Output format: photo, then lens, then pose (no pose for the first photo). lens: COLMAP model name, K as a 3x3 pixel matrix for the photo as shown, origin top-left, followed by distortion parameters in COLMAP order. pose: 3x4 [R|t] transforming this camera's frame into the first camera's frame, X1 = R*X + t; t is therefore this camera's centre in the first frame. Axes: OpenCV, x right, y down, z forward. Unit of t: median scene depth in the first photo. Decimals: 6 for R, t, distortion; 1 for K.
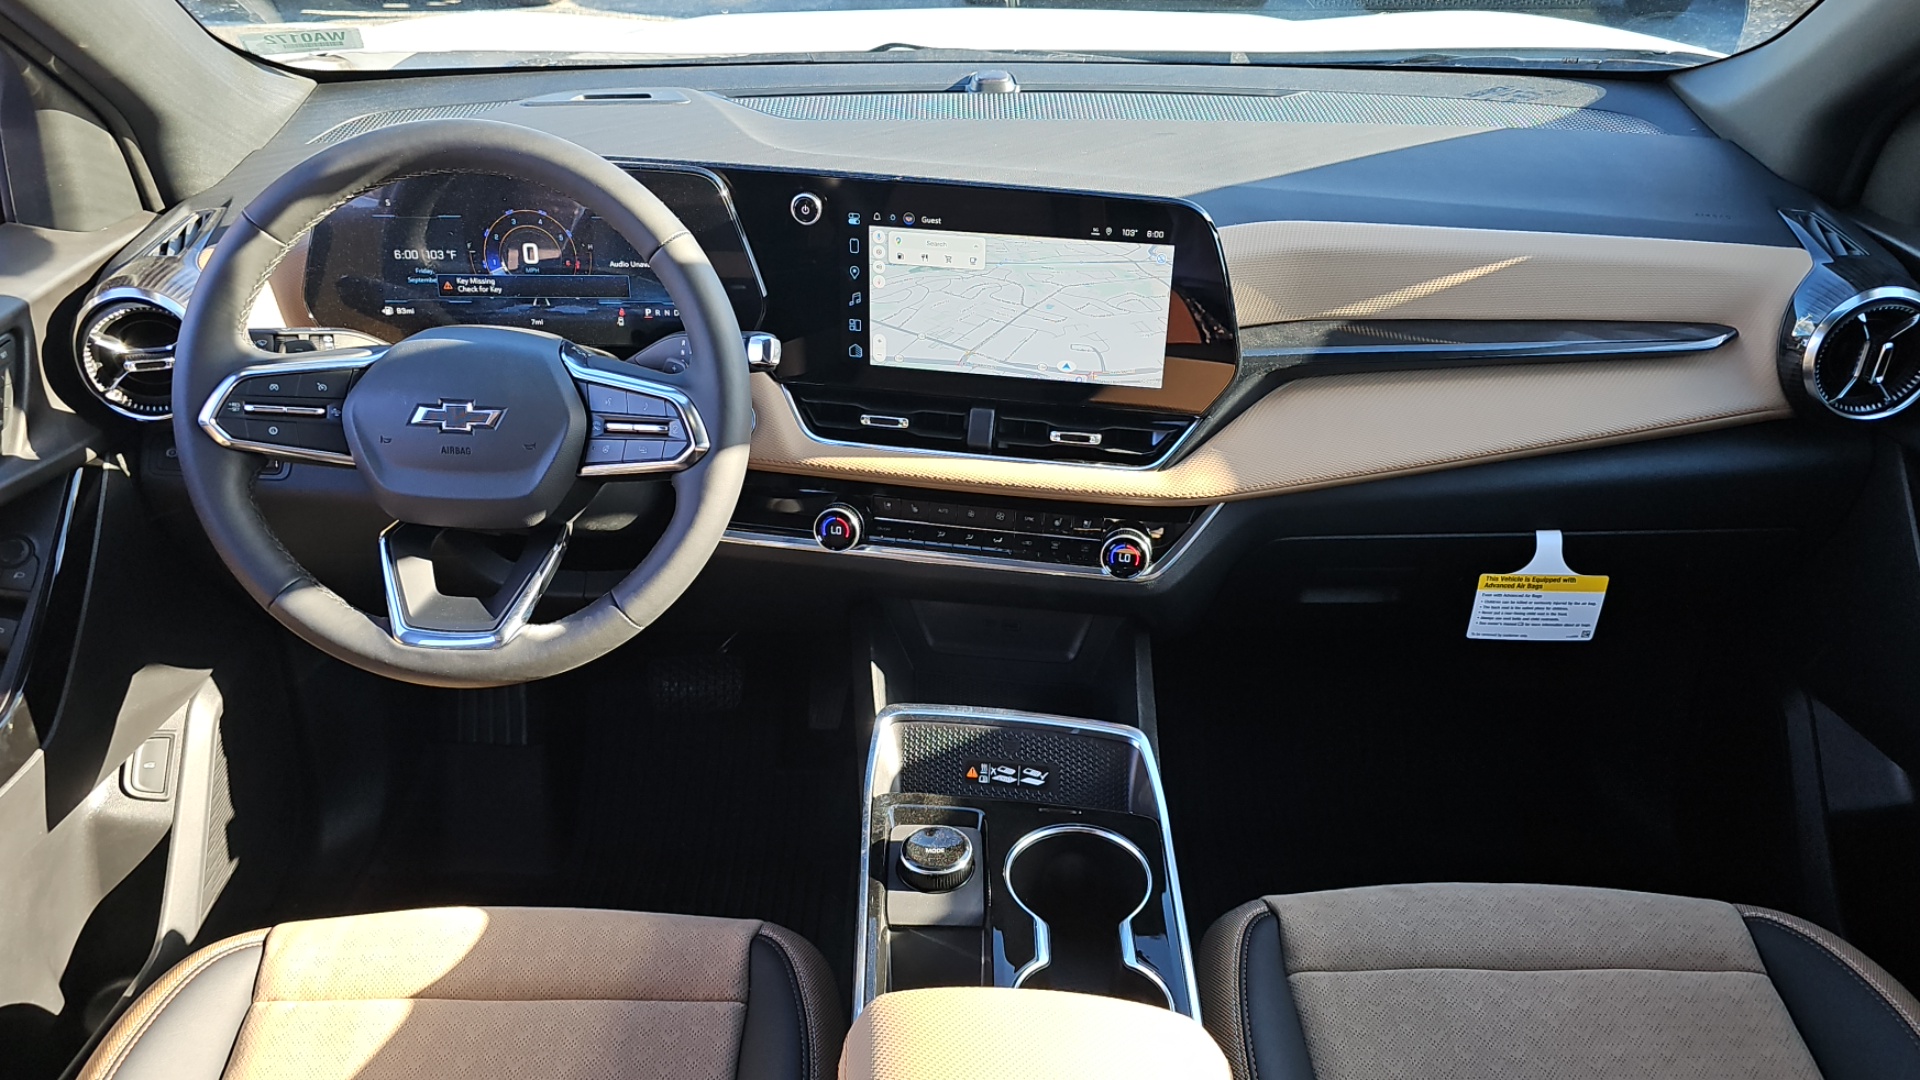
lens RADIAL K [[1400.8, 0, 970.3], [0, 1400.8, 539.2], [0, 0, 1]] dist [0.046246, -0.059373]
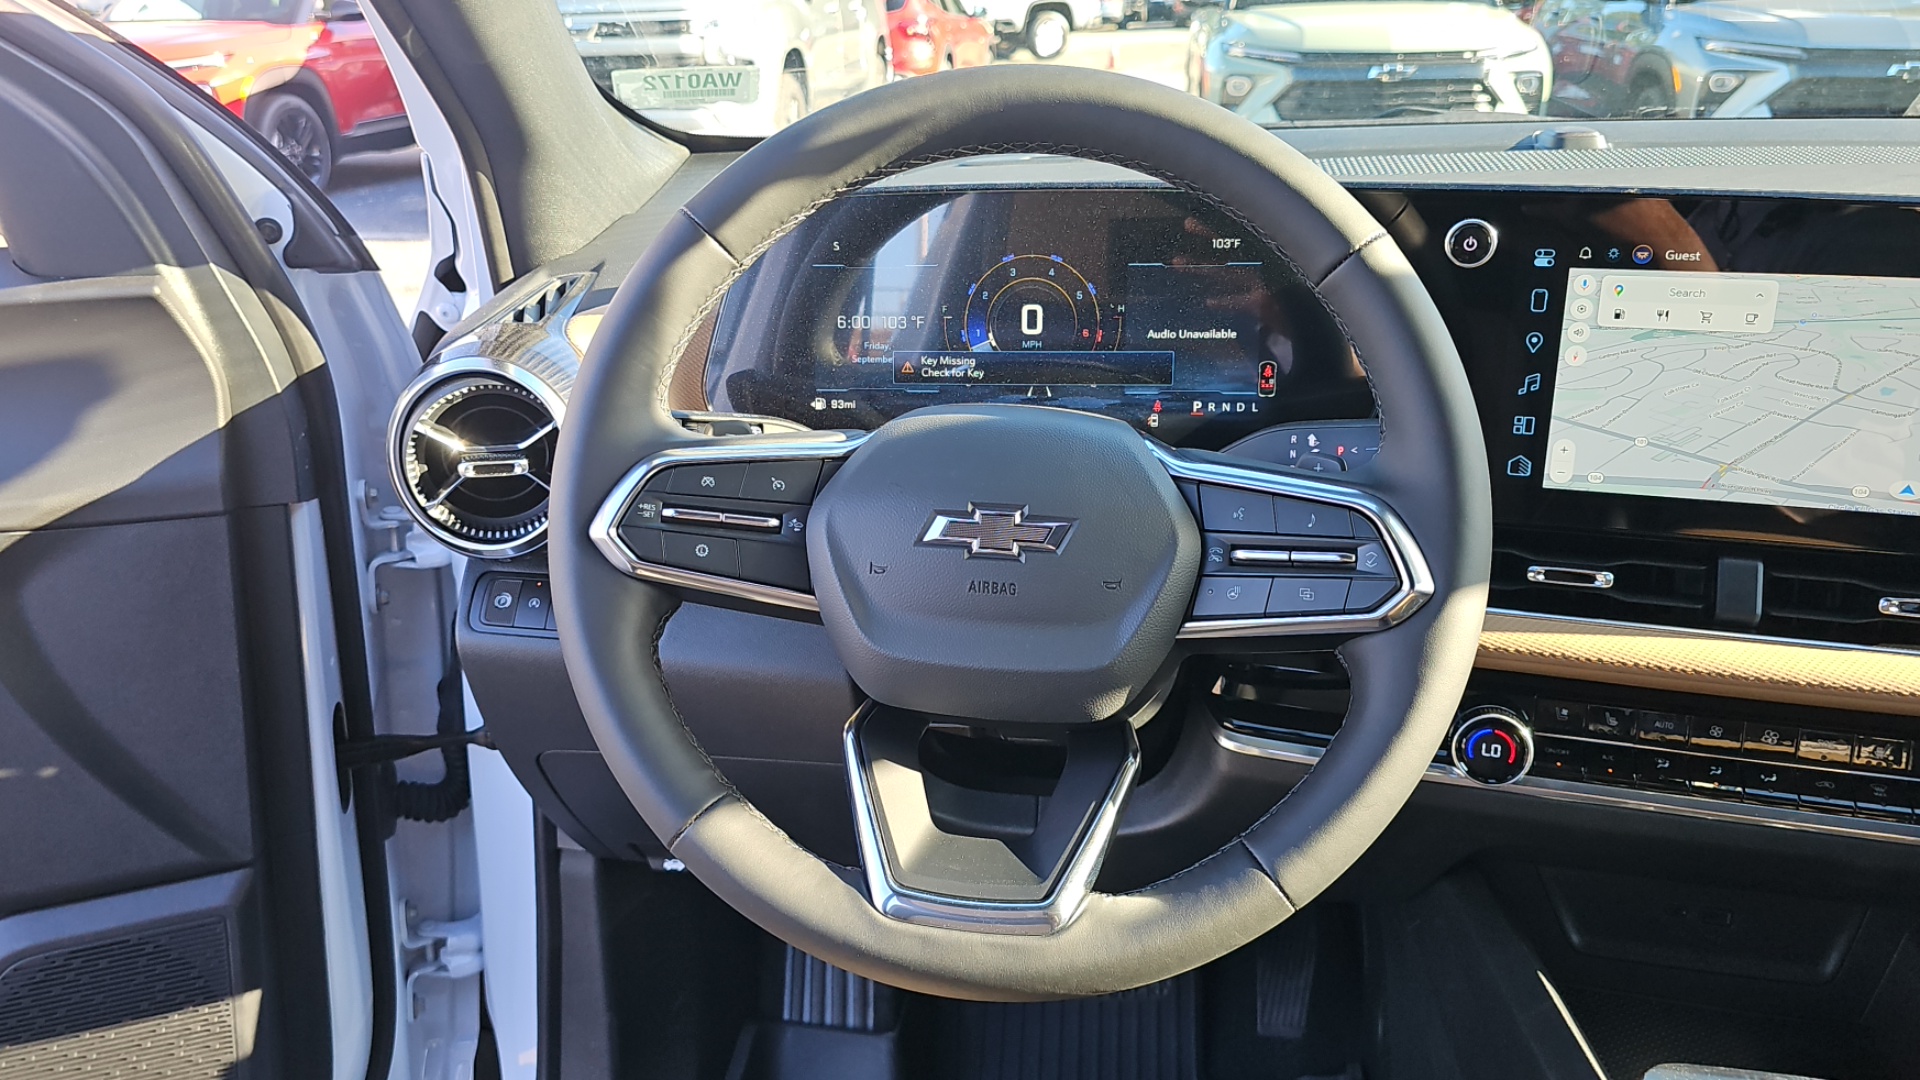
lens RADIAL K [[1400.8, 0, 956.4], [0, 1400.8, 537.9], [0, 0, 1]] dist [0.046246, -0.059373]
pose [[0.991407, 0.016210, -0.129802, -0.272084], [-0.036773, 0.986813, -0.157631, 0.009010], [0.125535, 0.161049, 0.978930, 0.370163]]
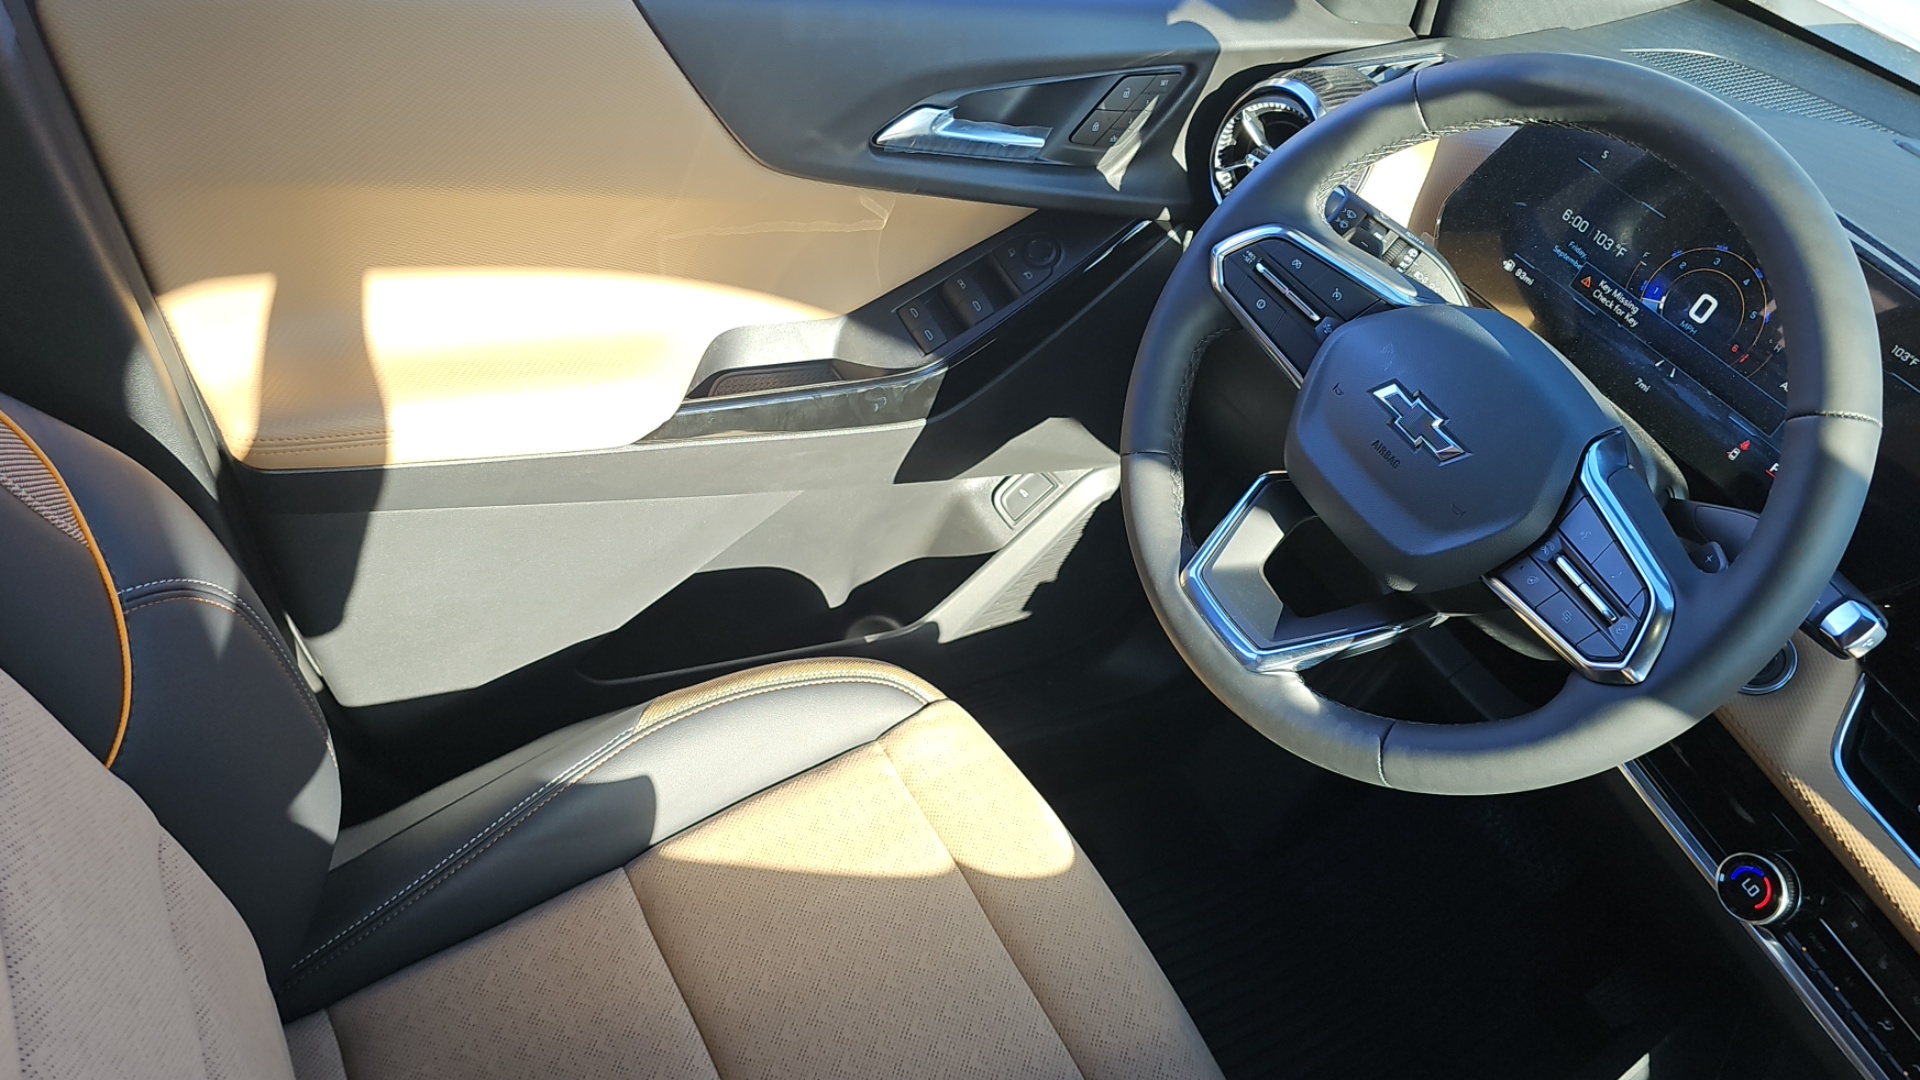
lens RADIAL K [[1400.8, 0, 970.8], [0, 1400.8, 543.0], [0, 0, 1]] dist [0.046246, -0.059373]
pose [[0.491202, 0.657141, -0.571740, -0.001915], [-0.614910, 0.726501, 0.306728, -0.111371], [0.616934, 0.200903, 0.760941, 0.249287]]
